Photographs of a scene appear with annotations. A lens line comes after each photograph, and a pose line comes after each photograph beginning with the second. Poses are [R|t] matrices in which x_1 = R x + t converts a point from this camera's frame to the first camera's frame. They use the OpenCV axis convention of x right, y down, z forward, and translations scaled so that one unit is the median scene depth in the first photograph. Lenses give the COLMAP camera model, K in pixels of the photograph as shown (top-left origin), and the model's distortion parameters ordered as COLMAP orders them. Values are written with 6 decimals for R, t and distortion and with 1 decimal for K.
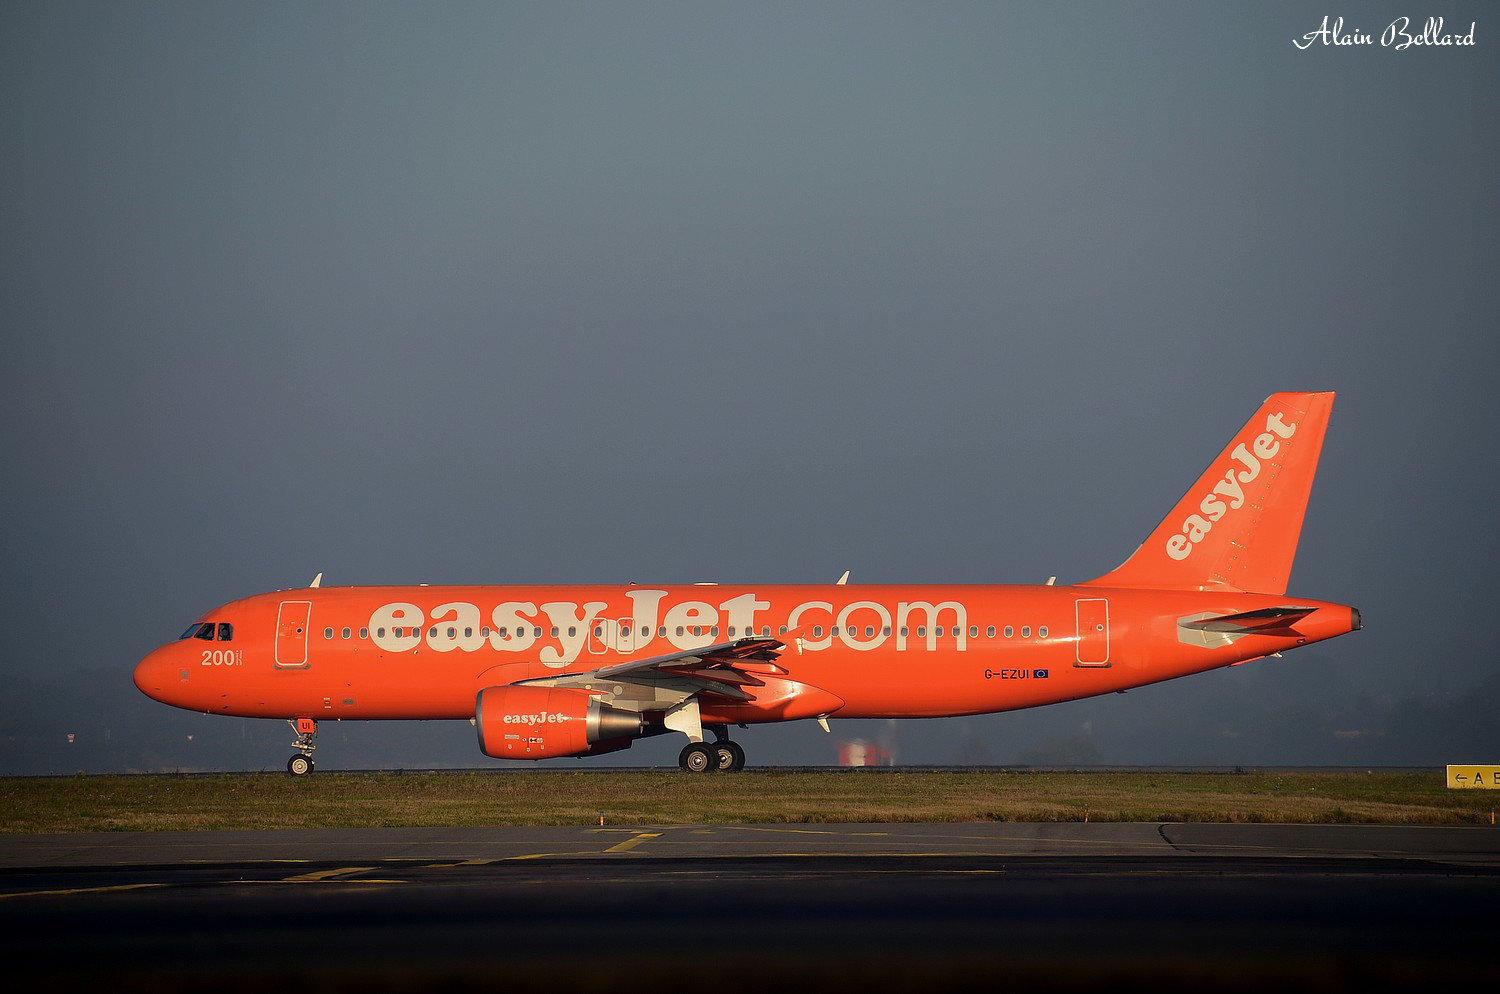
lens RADIAL K [[7731.4, 0, 750.0], [0, 7731.4, 497.0], [0, 0, 1]] dist [1.956523, -3.149534]
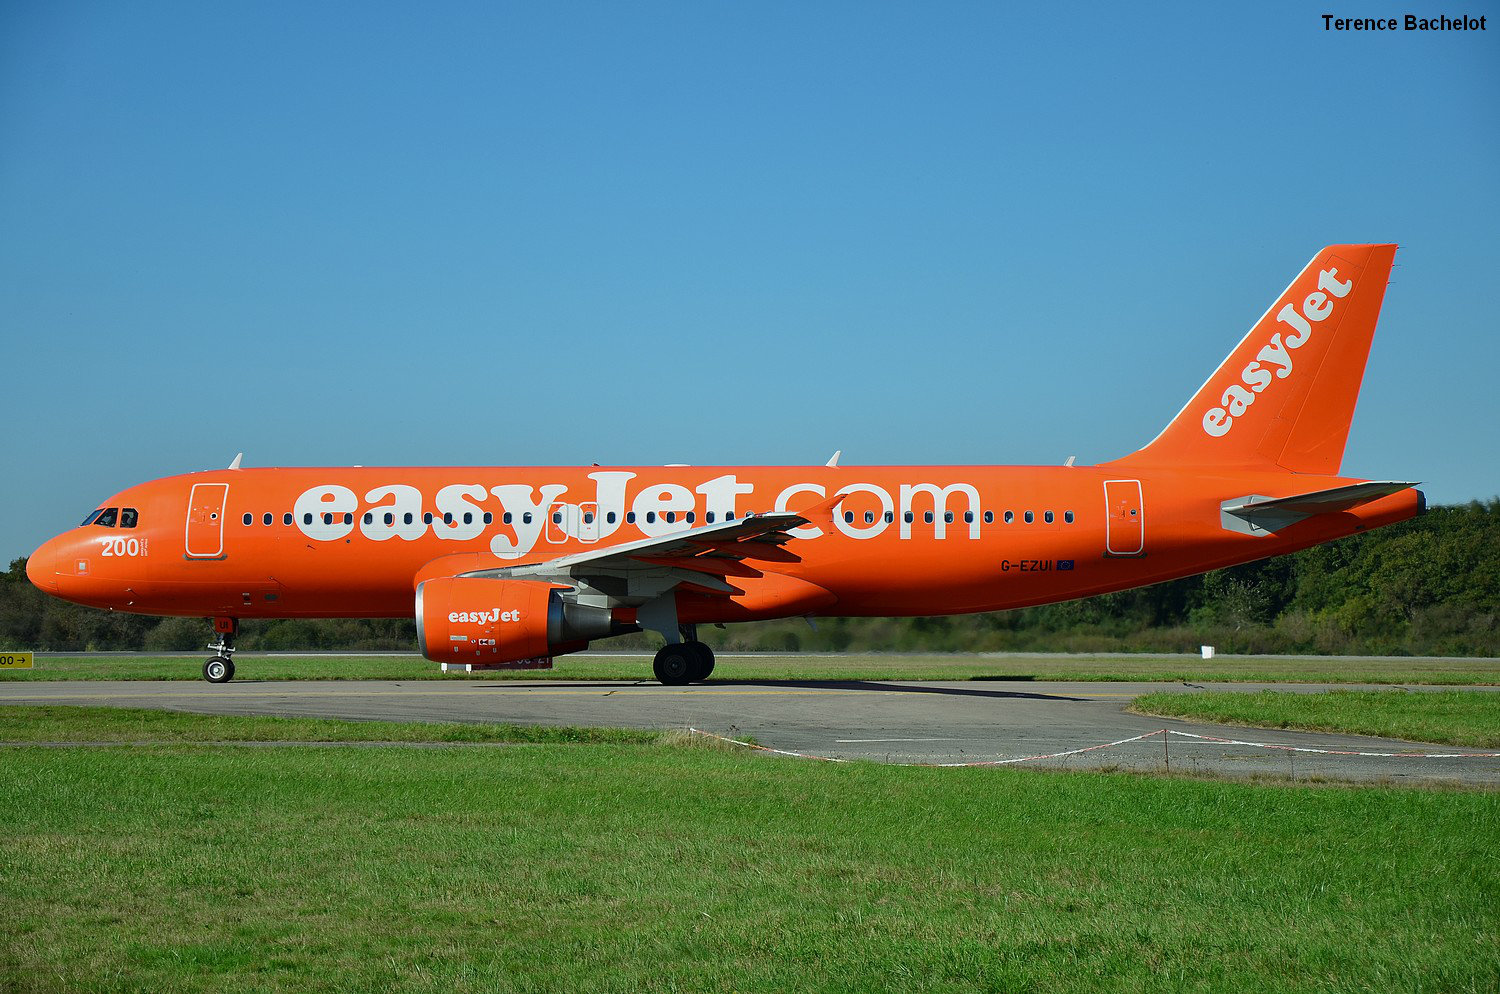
lens RADIAL K [[3660.2, 0, 750.0], [0, 3660.2, 497.0], [0, 0, 1]] dist [0.437481, 0.404171]
pose [[0.998784, 0.001060, 0.049293, -0.018295], [-0.000698, 0.999973, -0.007342, 0.018070], [-0.049299, 0.007298, 0.998757, 0.585694]]
